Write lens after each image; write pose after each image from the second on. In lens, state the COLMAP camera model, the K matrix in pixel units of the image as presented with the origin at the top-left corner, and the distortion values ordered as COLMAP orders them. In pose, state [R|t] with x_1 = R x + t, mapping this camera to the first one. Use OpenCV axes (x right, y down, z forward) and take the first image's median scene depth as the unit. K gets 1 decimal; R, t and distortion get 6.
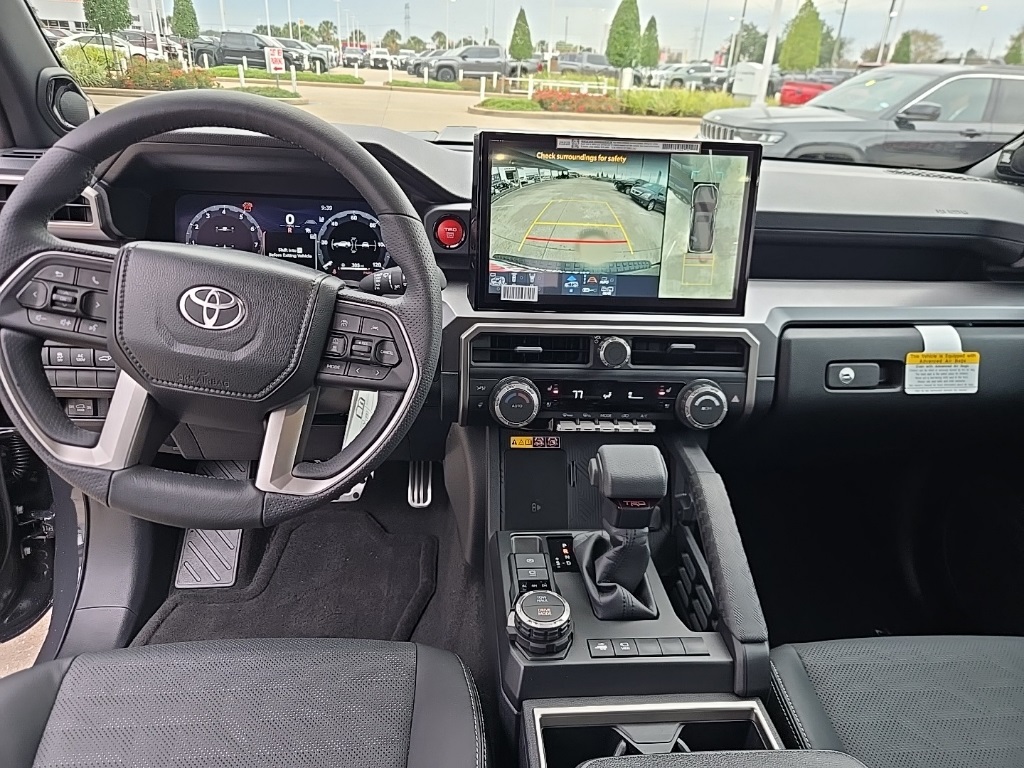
lens RADIAL K [[688.0, 0, 513.6], [0, 688.0, 381.0], [0, 0, 1]] dist [0.068236, -0.047697]
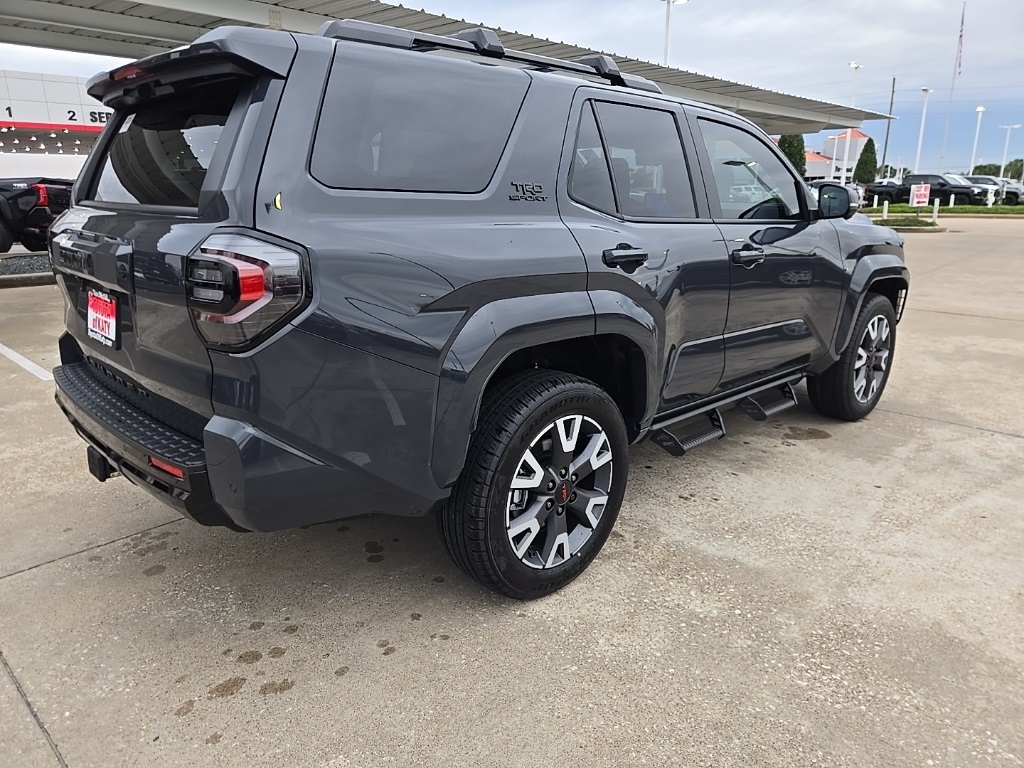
lens RADIAL K [[688.0, 0, 513.9], [0, 688.0, 383.6], [0, 0, 1]] dist [0.068236, -0.047697]
pose [[0.638975, 0.158115, -0.752802, 3.038980], [-0.288228, 0.956562, -0.043735, 1.261791], [0.713187, 0.244925, 0.656793, -2.358752]]
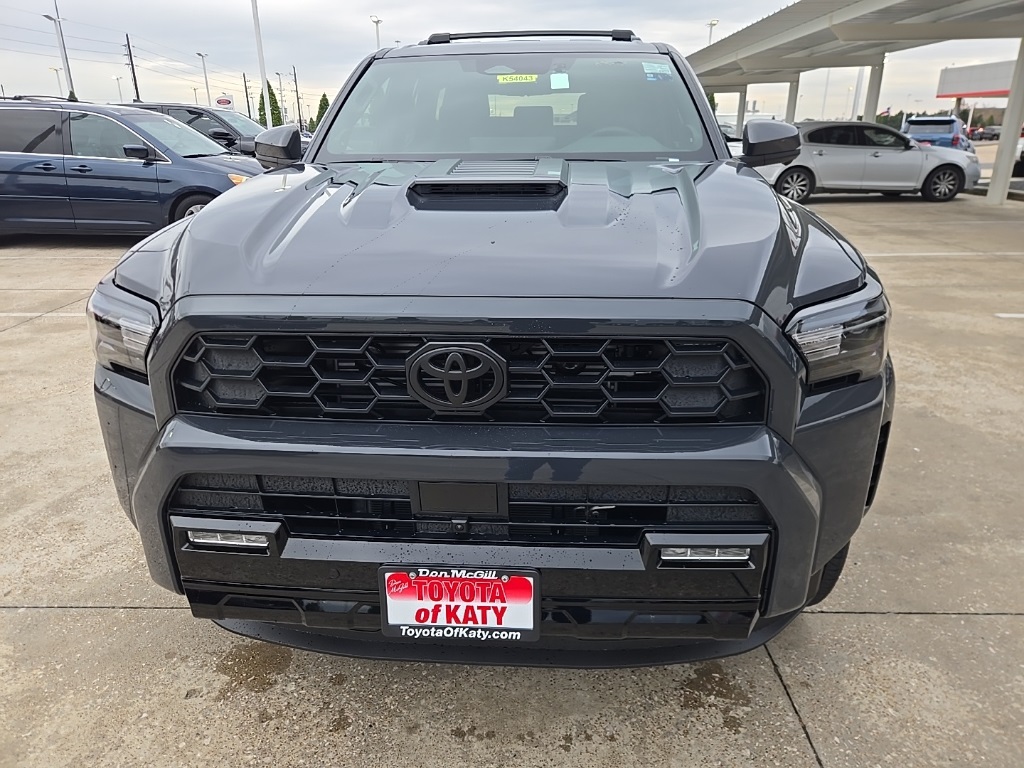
lens RADIAL K [[688.0, 0, 508.0], [0, 688.0, 388.0], [0, 0, 1]] dist [0.068236, -0.047697]
pose [[-0.986917, -0.098758, 0.127441, -0.252245], [0.019991, 0.709386, 0.704536, -1.661174], [-0.159984, 0.697867, -0.698131, 3.698239]]
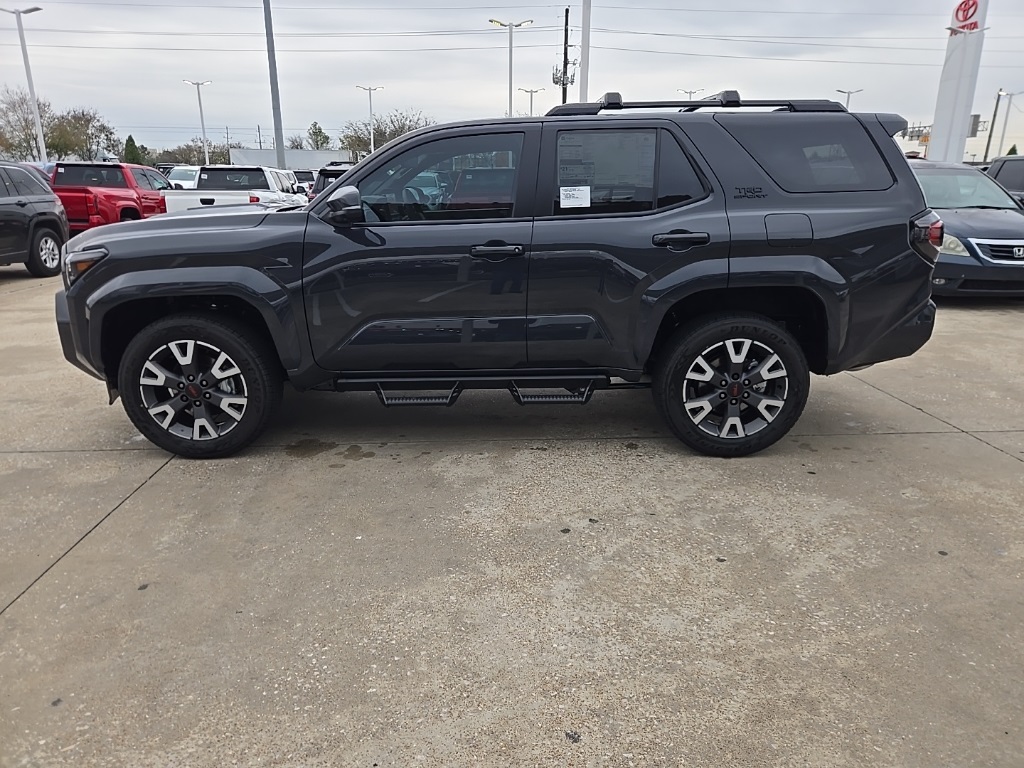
lens RADIAL K [[688.0, 0, 508.0], [0, 688.0, 375.2], [0, 0, 1]] dist [0.068236, -0.047697]
pose [[0.084547, -0.326984, 0.941240, -4.461097], [0.413770, 0.870848, 0.265363, -0.174451], [-0.906447, 0.367022, 0.208924, -0.337343]]
